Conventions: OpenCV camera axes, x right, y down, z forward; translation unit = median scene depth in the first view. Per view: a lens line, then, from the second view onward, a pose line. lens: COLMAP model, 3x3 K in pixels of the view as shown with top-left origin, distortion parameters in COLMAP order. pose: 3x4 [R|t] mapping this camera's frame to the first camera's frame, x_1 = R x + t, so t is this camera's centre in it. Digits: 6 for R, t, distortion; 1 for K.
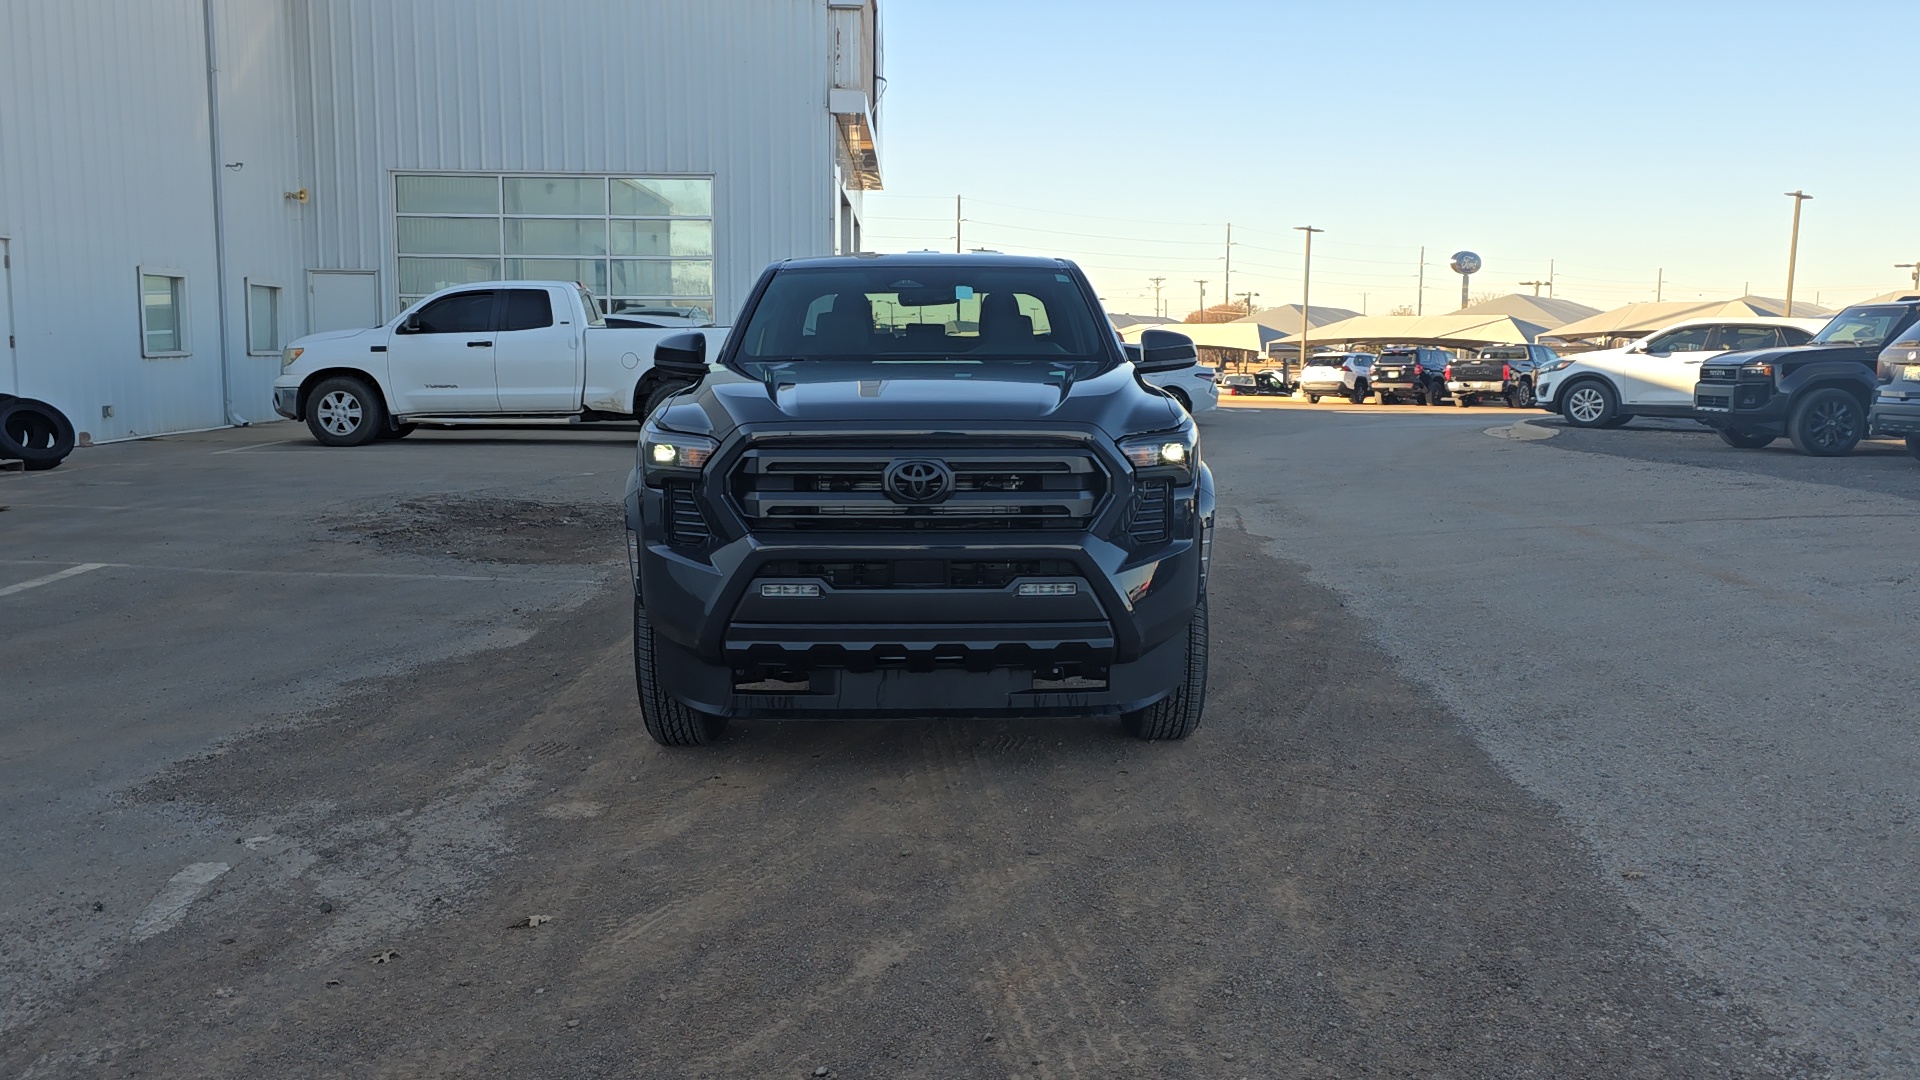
lens RADIAL K [[1585.2, 0, 965.7], [0, 1585.2, 549.4], [0, 0, 1]] dist [0.001456, -0.000834]
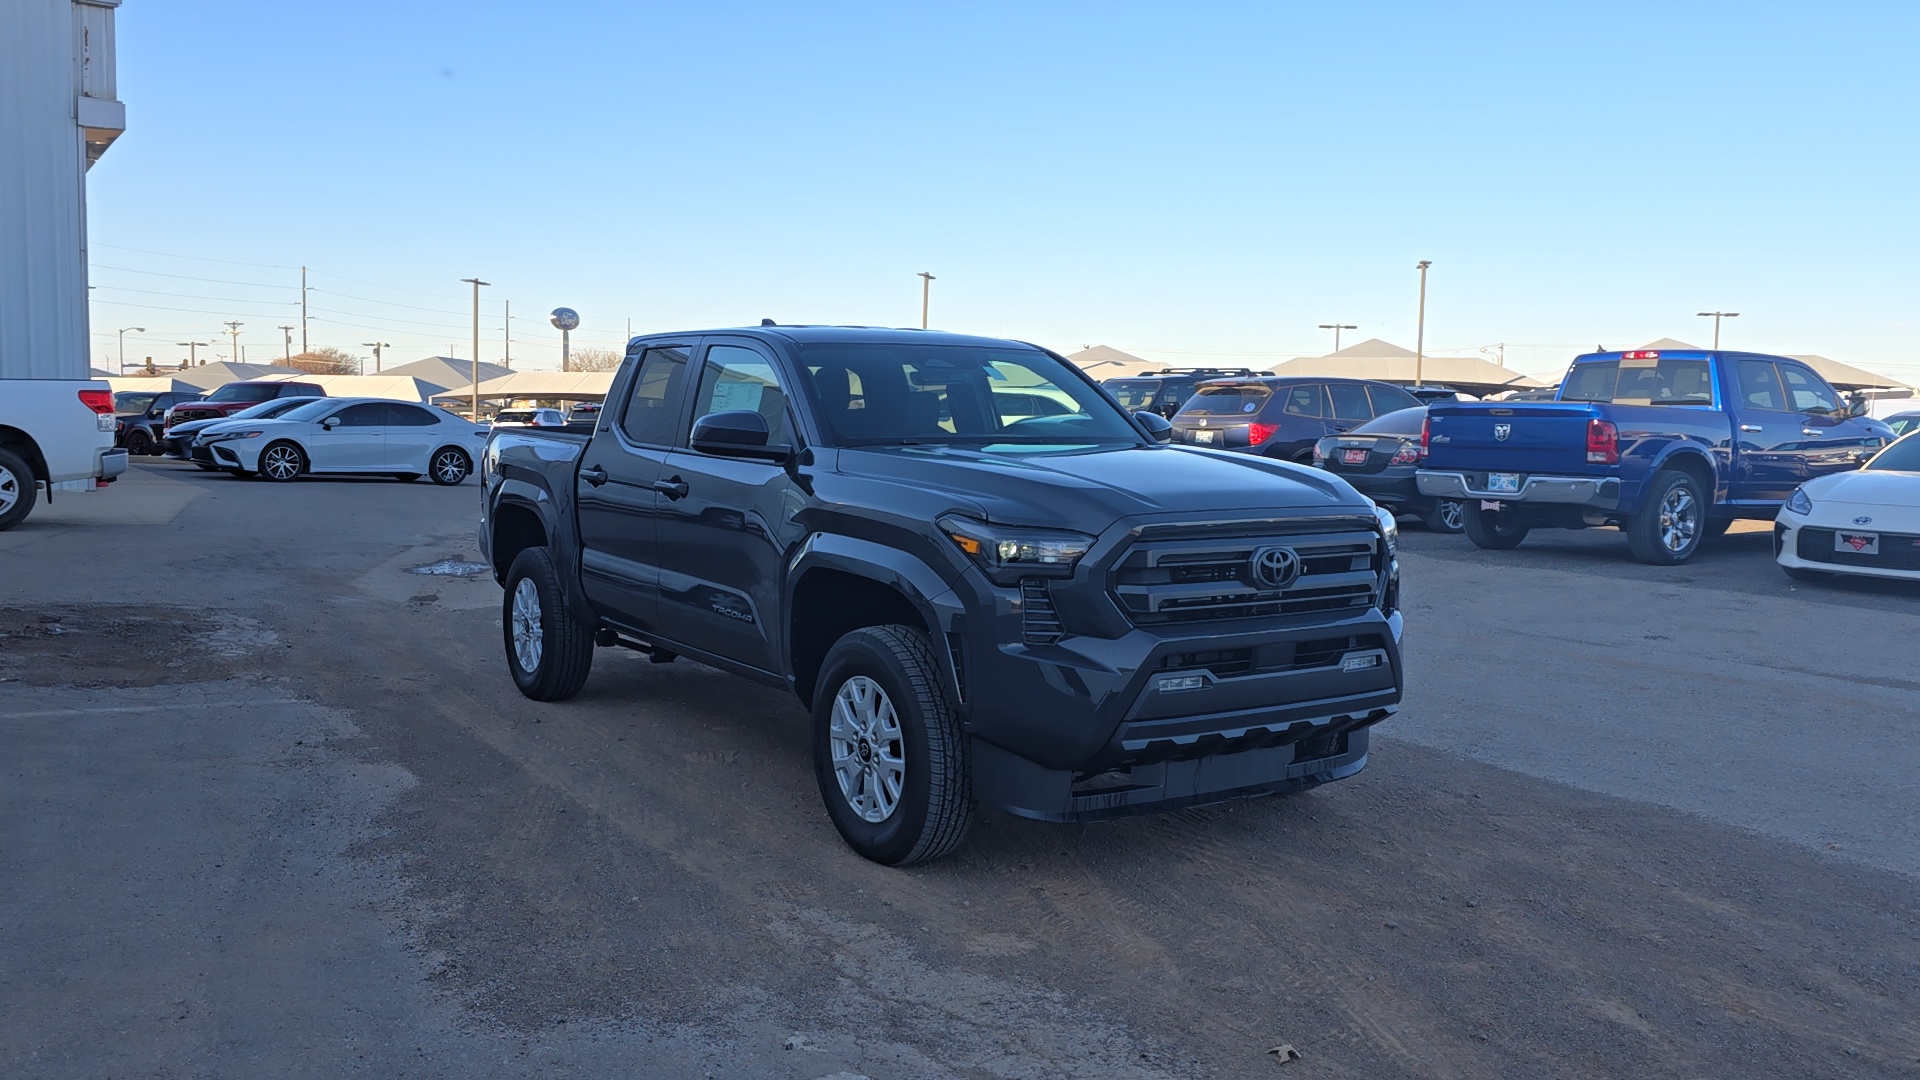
lens RADIAL K [[1585.2, 0, 965.7], [0, 1585.2, 549.4], [0, 0, 1]] dist [0.001456, -0.000834]
pose [[0.843105, -0.038446, 0.536372, -0.740694], [0.056069, 0.998289, -0.016578, -0.048123], [-0.534817, 0.044051, 0.843819, 0.231502]]
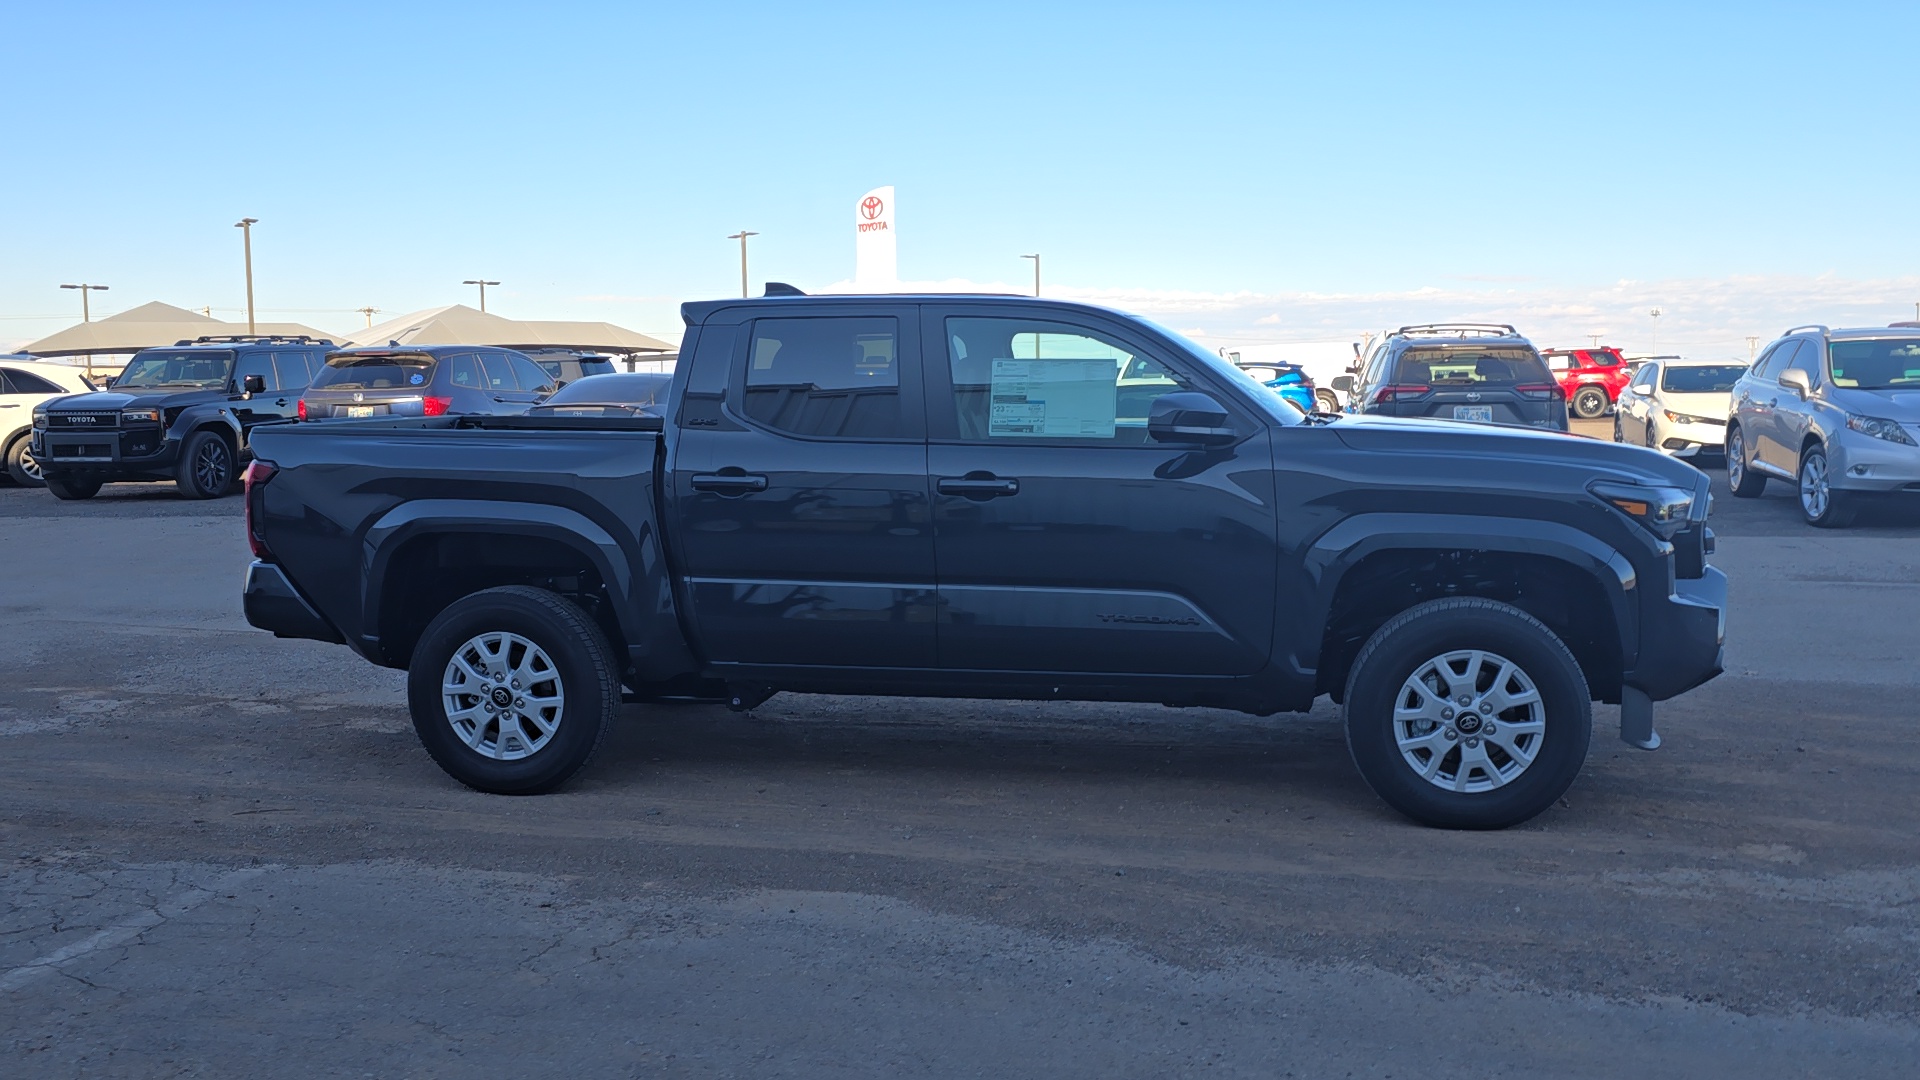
lens RADIAL K [[1583.7, 0, 975.5], [0, 1583.7, 520.7], [0, 0, 1]] dist [-0.015194, 0.009932]
pose [[0.203098, -0.094097, 0.974627, -1.318073], [0.133661, 0.988719, 0.067604, -0.184828], [-0.969993, 0.116539, 0.213384, 1.227001]]
